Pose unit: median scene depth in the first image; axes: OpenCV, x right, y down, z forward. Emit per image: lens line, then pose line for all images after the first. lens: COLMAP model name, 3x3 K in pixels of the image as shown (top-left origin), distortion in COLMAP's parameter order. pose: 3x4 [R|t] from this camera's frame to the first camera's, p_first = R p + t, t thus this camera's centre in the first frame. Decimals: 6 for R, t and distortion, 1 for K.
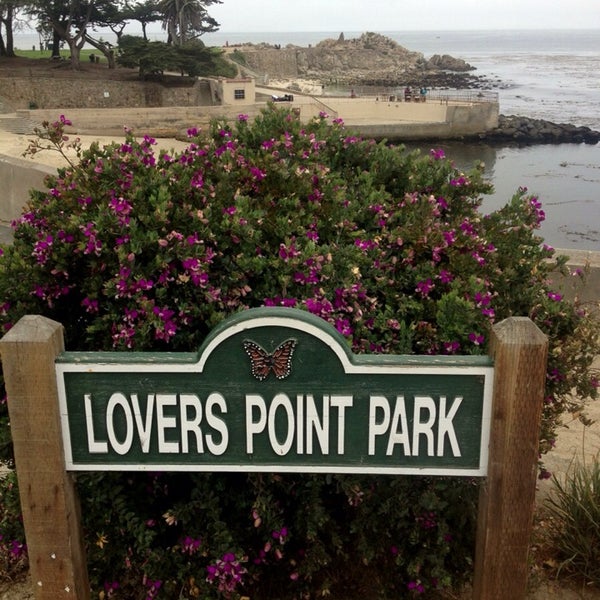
lens RADIAL K [[712.8, 0, 289.1], [0, 712.8, 298.8], [0, 0, 1]] dist [0.101214, -0.062992]
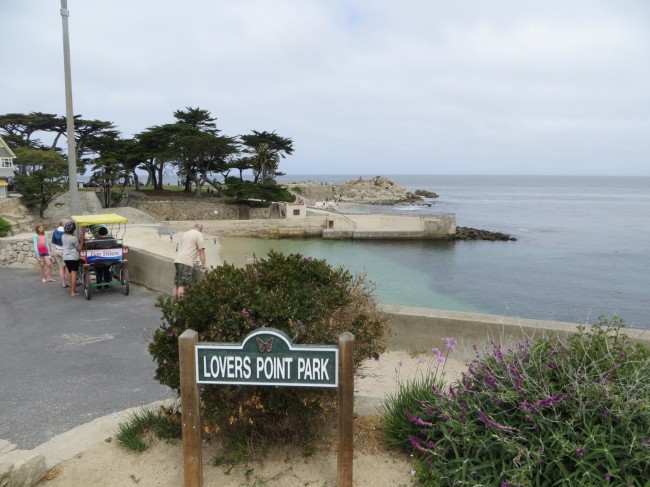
lens RADIAL K [[489.4, 0, 325.0], [0, 489.4, 243.5], [0, 0, 1]] dist [-0.006485, -0.001405]
pose [[0.999796, 0.007825, -0.018613, 0.255673], [-0.011373, 0.979944, -0.198950, 0.070412], [0.016683, 0.199122, 0.979833, -1.086142]]
